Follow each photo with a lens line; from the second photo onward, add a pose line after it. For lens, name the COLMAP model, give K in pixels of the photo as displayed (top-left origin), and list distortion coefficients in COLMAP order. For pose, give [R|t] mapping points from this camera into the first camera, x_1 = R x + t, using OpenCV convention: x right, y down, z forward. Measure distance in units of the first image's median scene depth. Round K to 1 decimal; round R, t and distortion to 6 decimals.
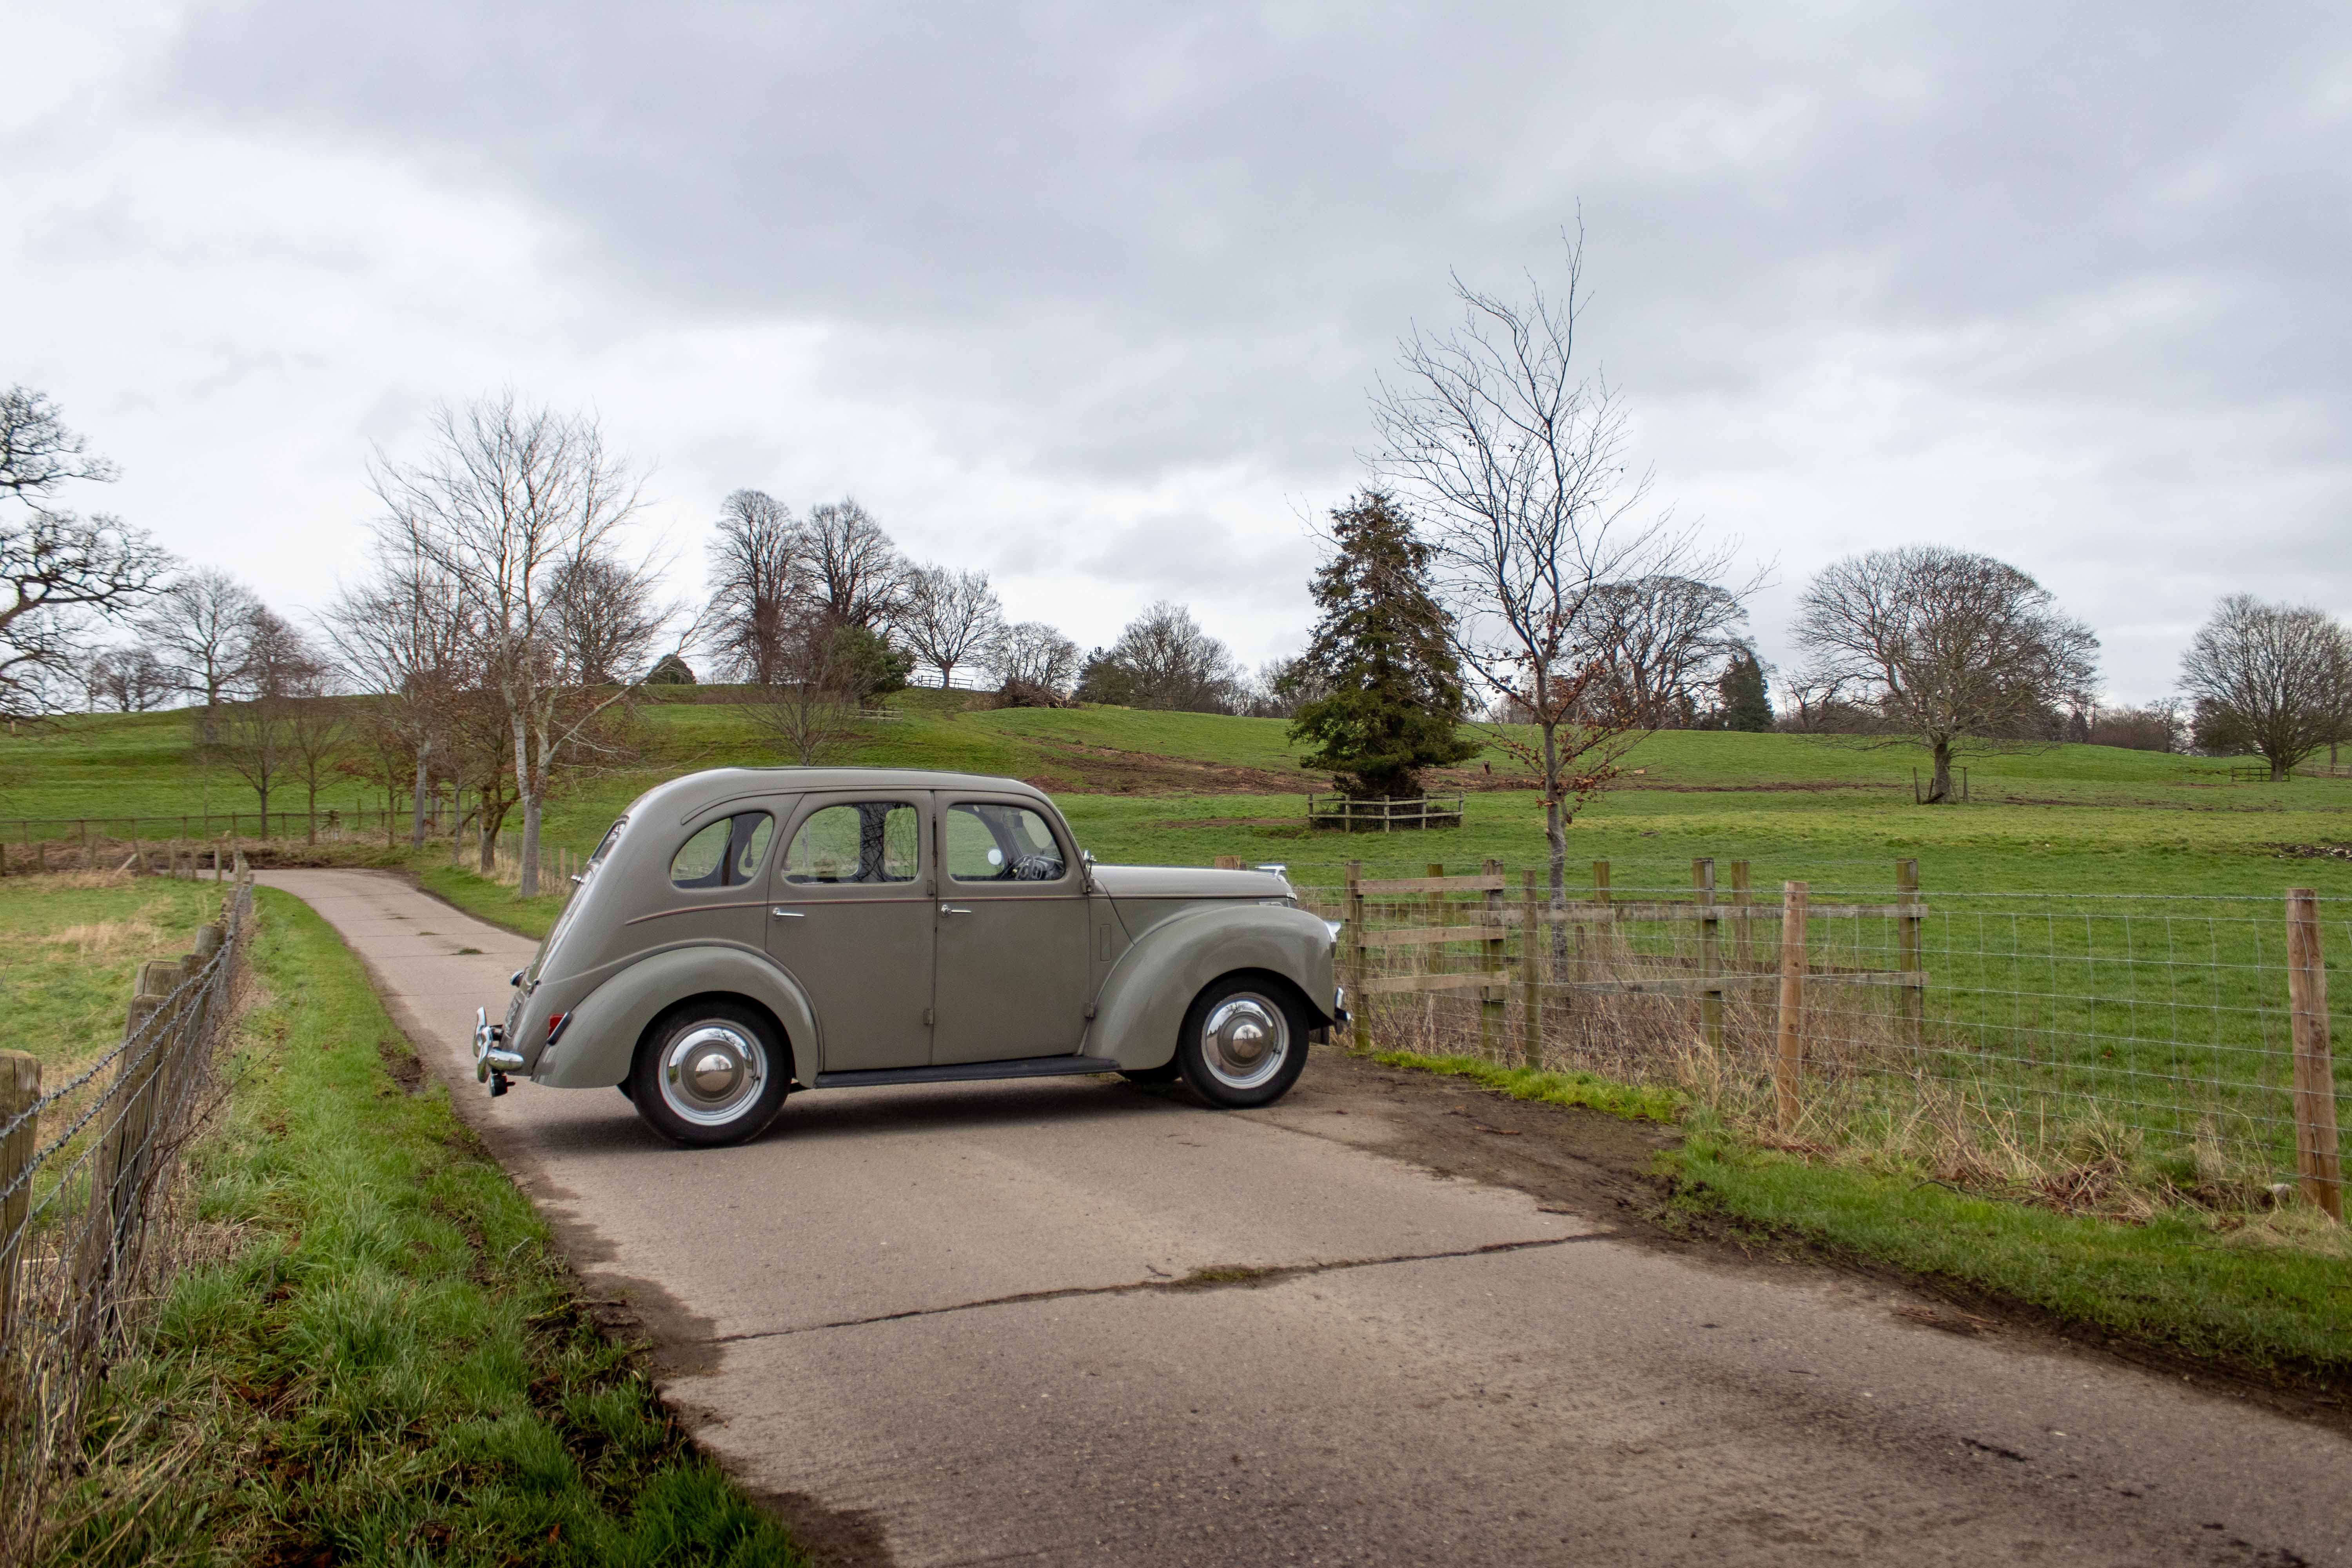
lens RADIAL K [[1902.2, 0, 1160.6], [0, 1902.2, 792.8], [0, 0, 1]] dist [0.057006, -0.050252]
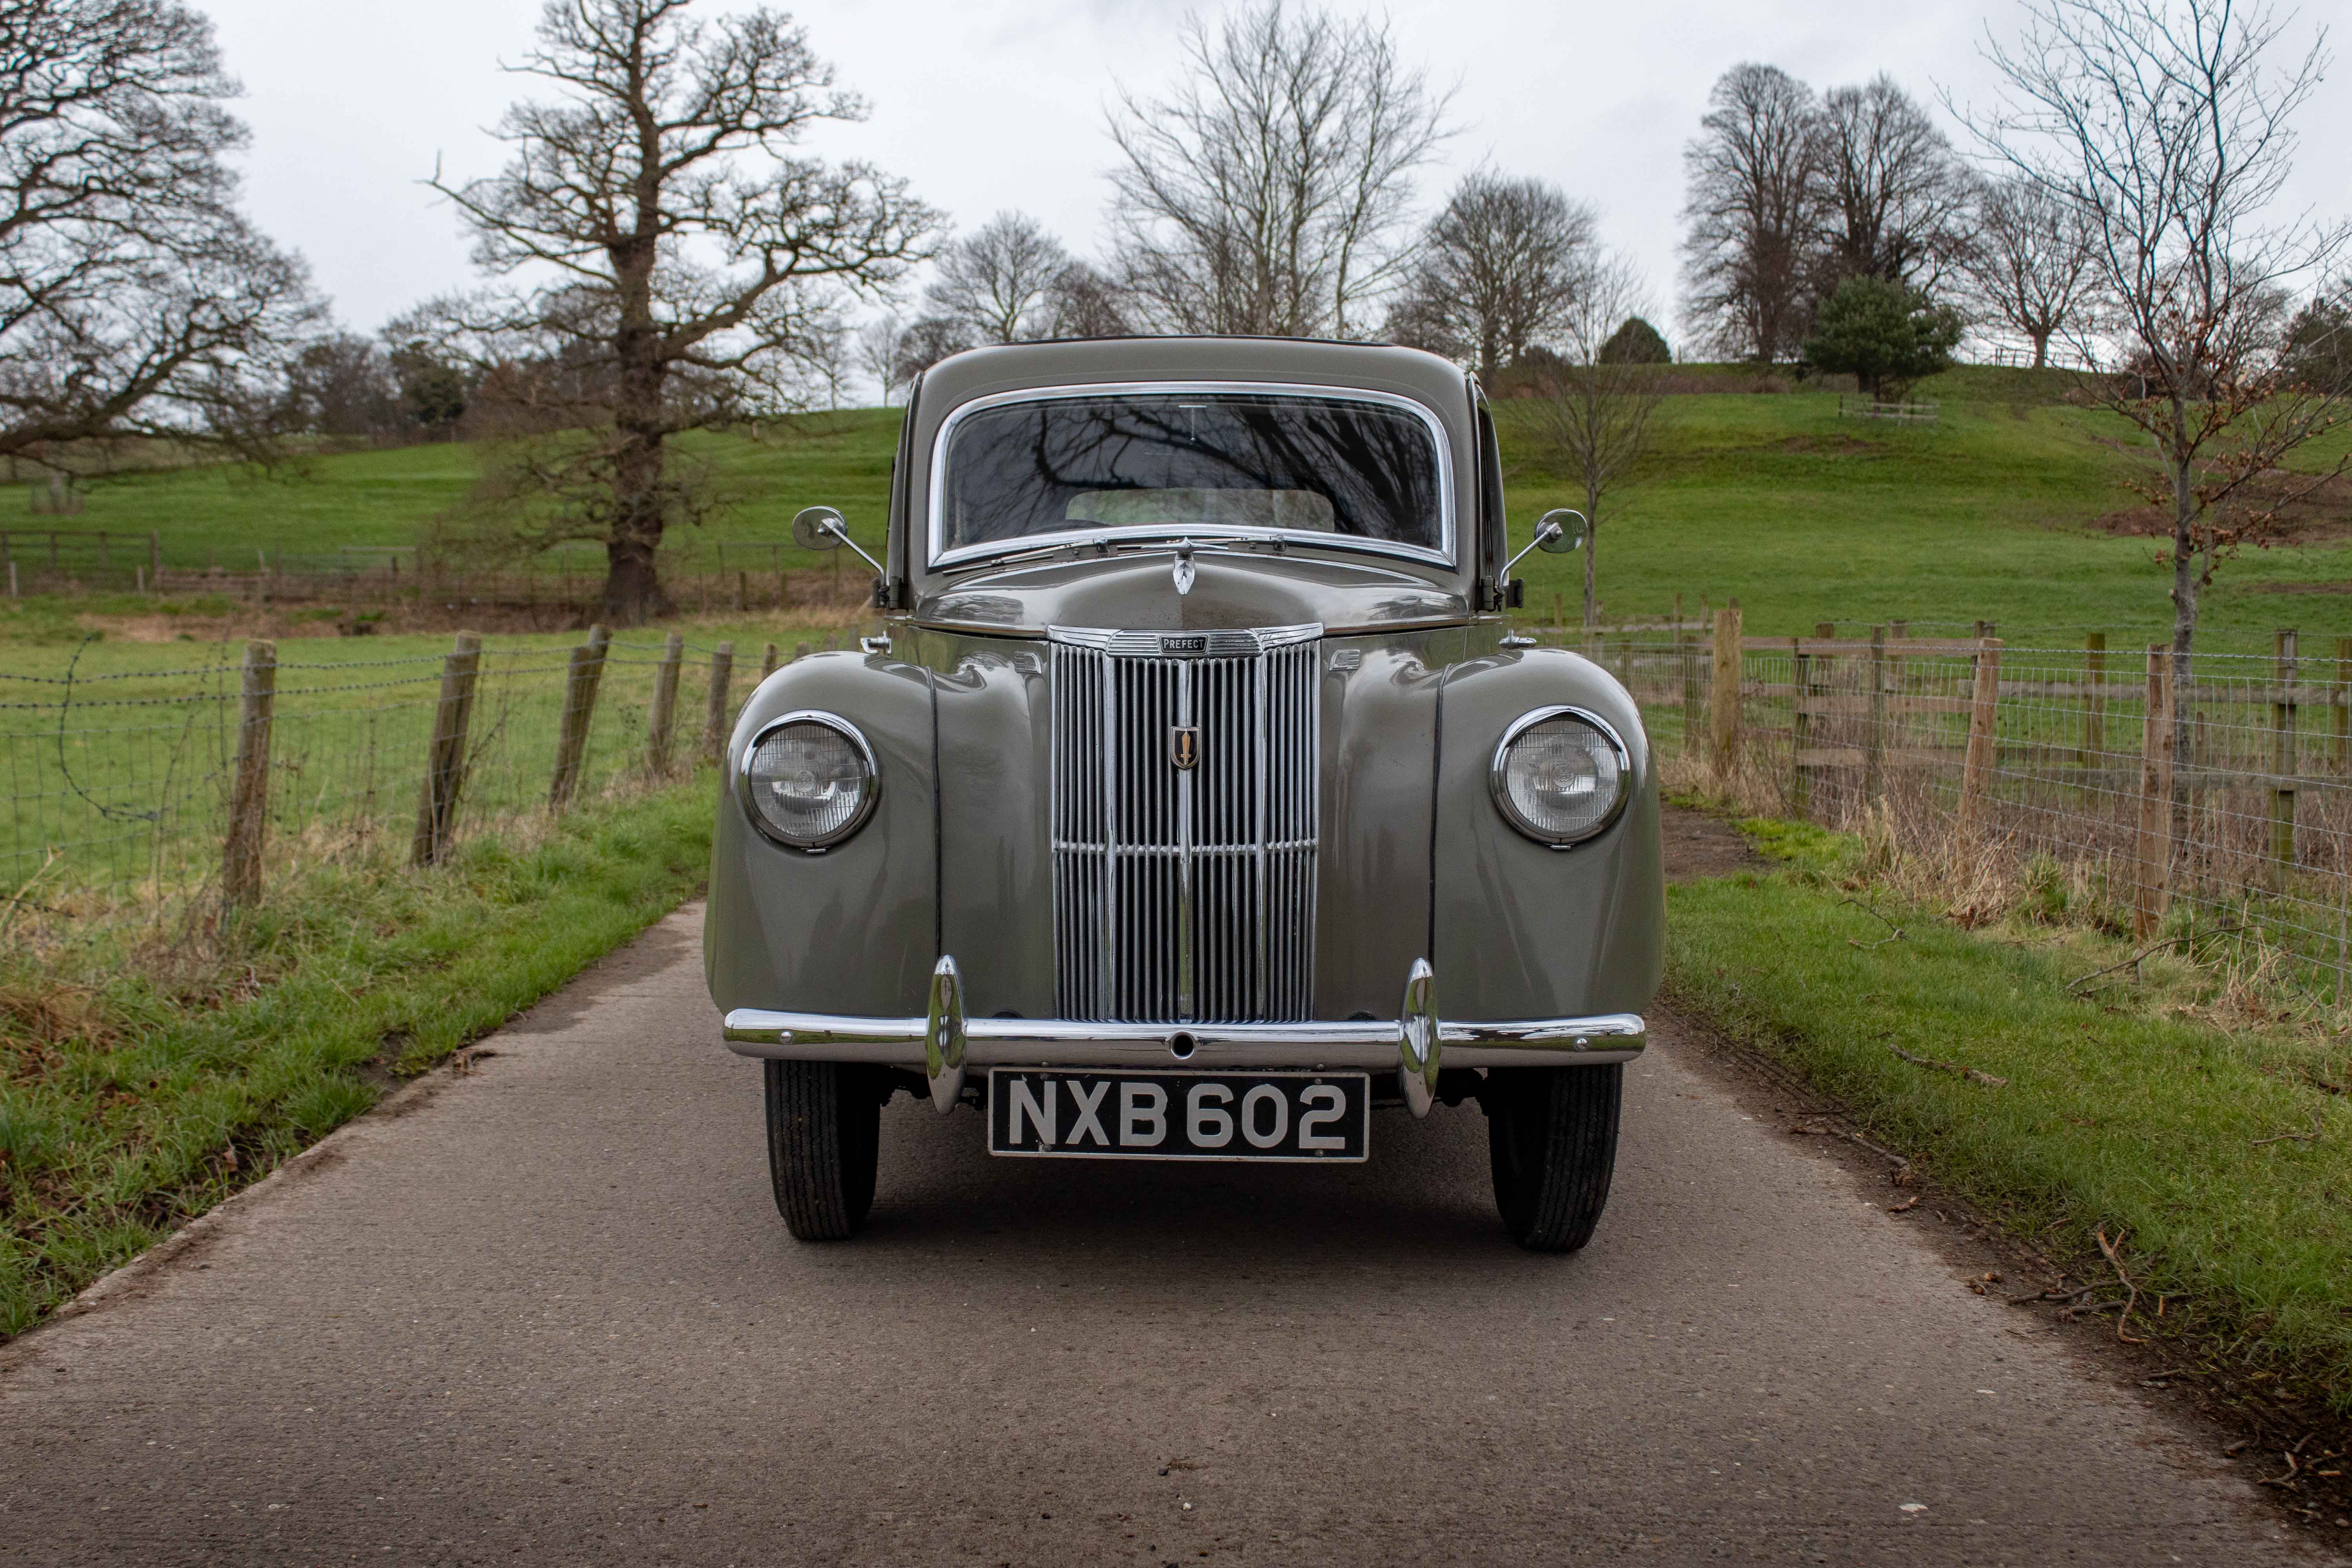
lens RADIAL K [[2924.8, 0, 1159.5], [0, 2924.8, 802.4], [0, 0, 1]] dist [-0.012008, -0.008118]
pose [[0.911831, 0.056382, -0.406677, 0.066161], [-0.017922, 0.995048, 0.097772, -0.000955], [0.410175, -0.081863, 0.908325, -0.062576]]
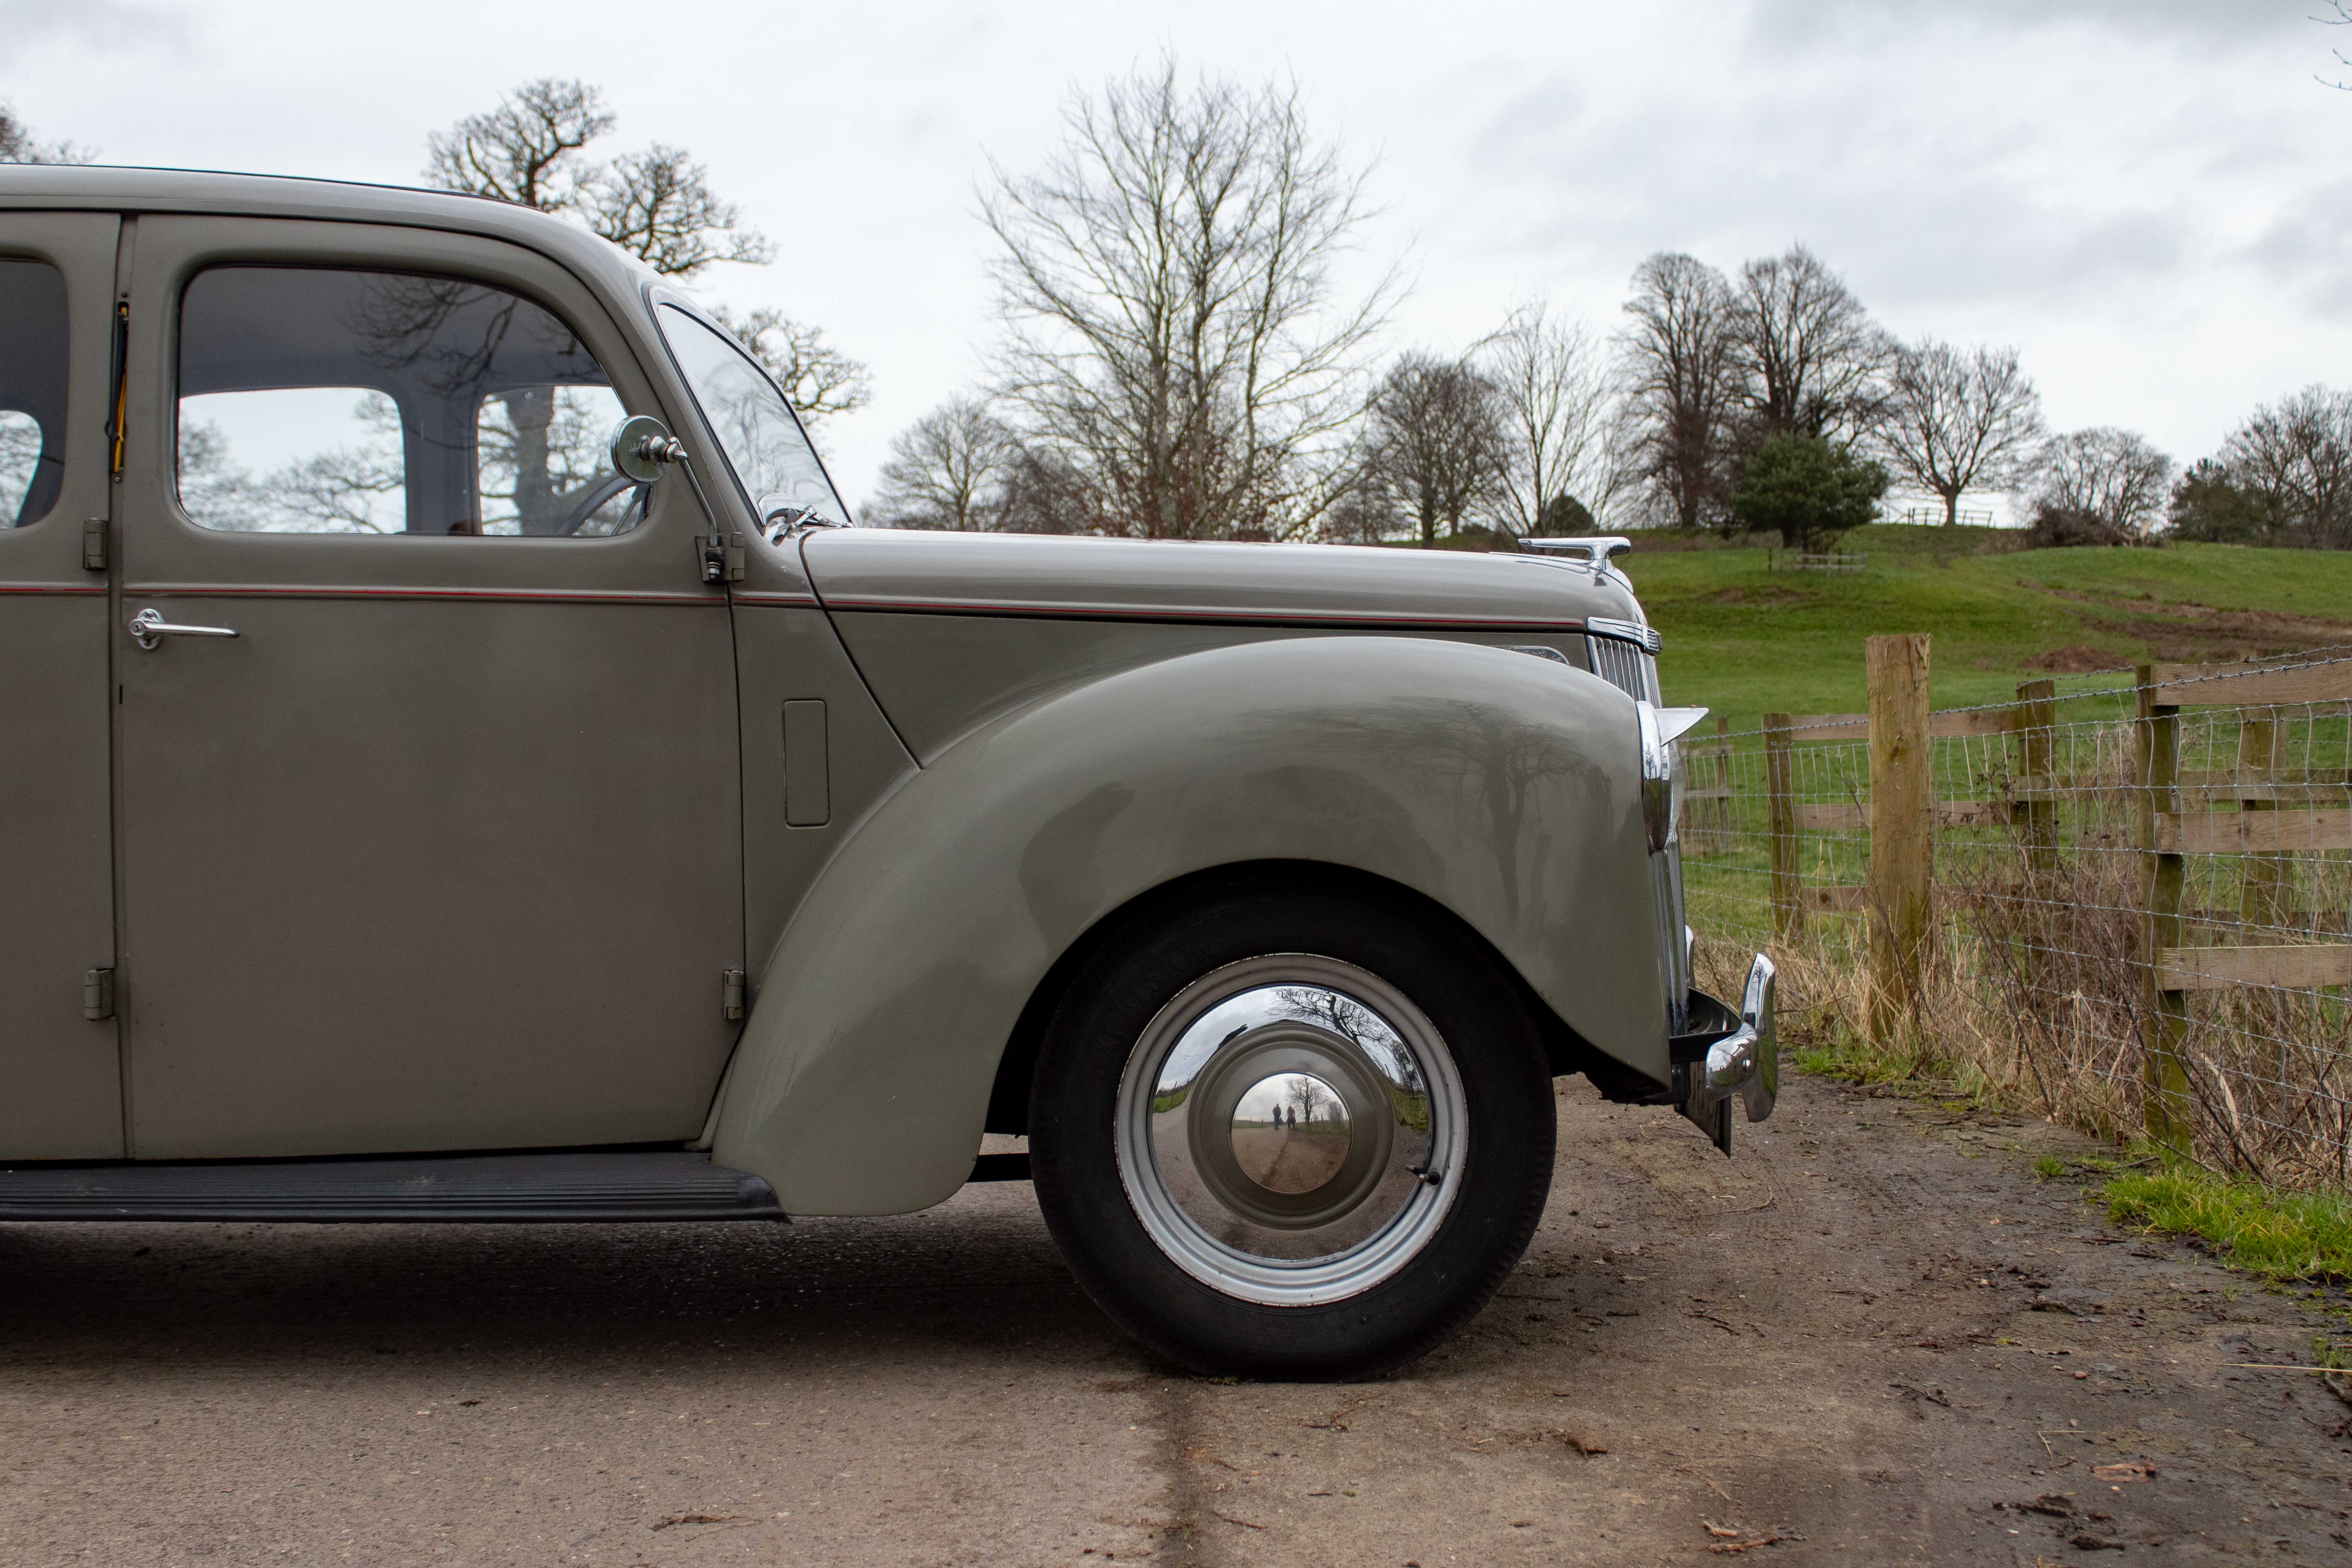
lens RADIAL K [[2621.8, 0, 1194.5], [0, 2621.8, 821.8], [0, 0, 1]] dist [0.080263, -0.132100]
pose [[0.920081, 0.014908, -0.391445, 0.022243], [0.004530, 0.998804, 0.048687, 0.008540], [0.391703, -0.046569, 0.918913, 0.081898]]
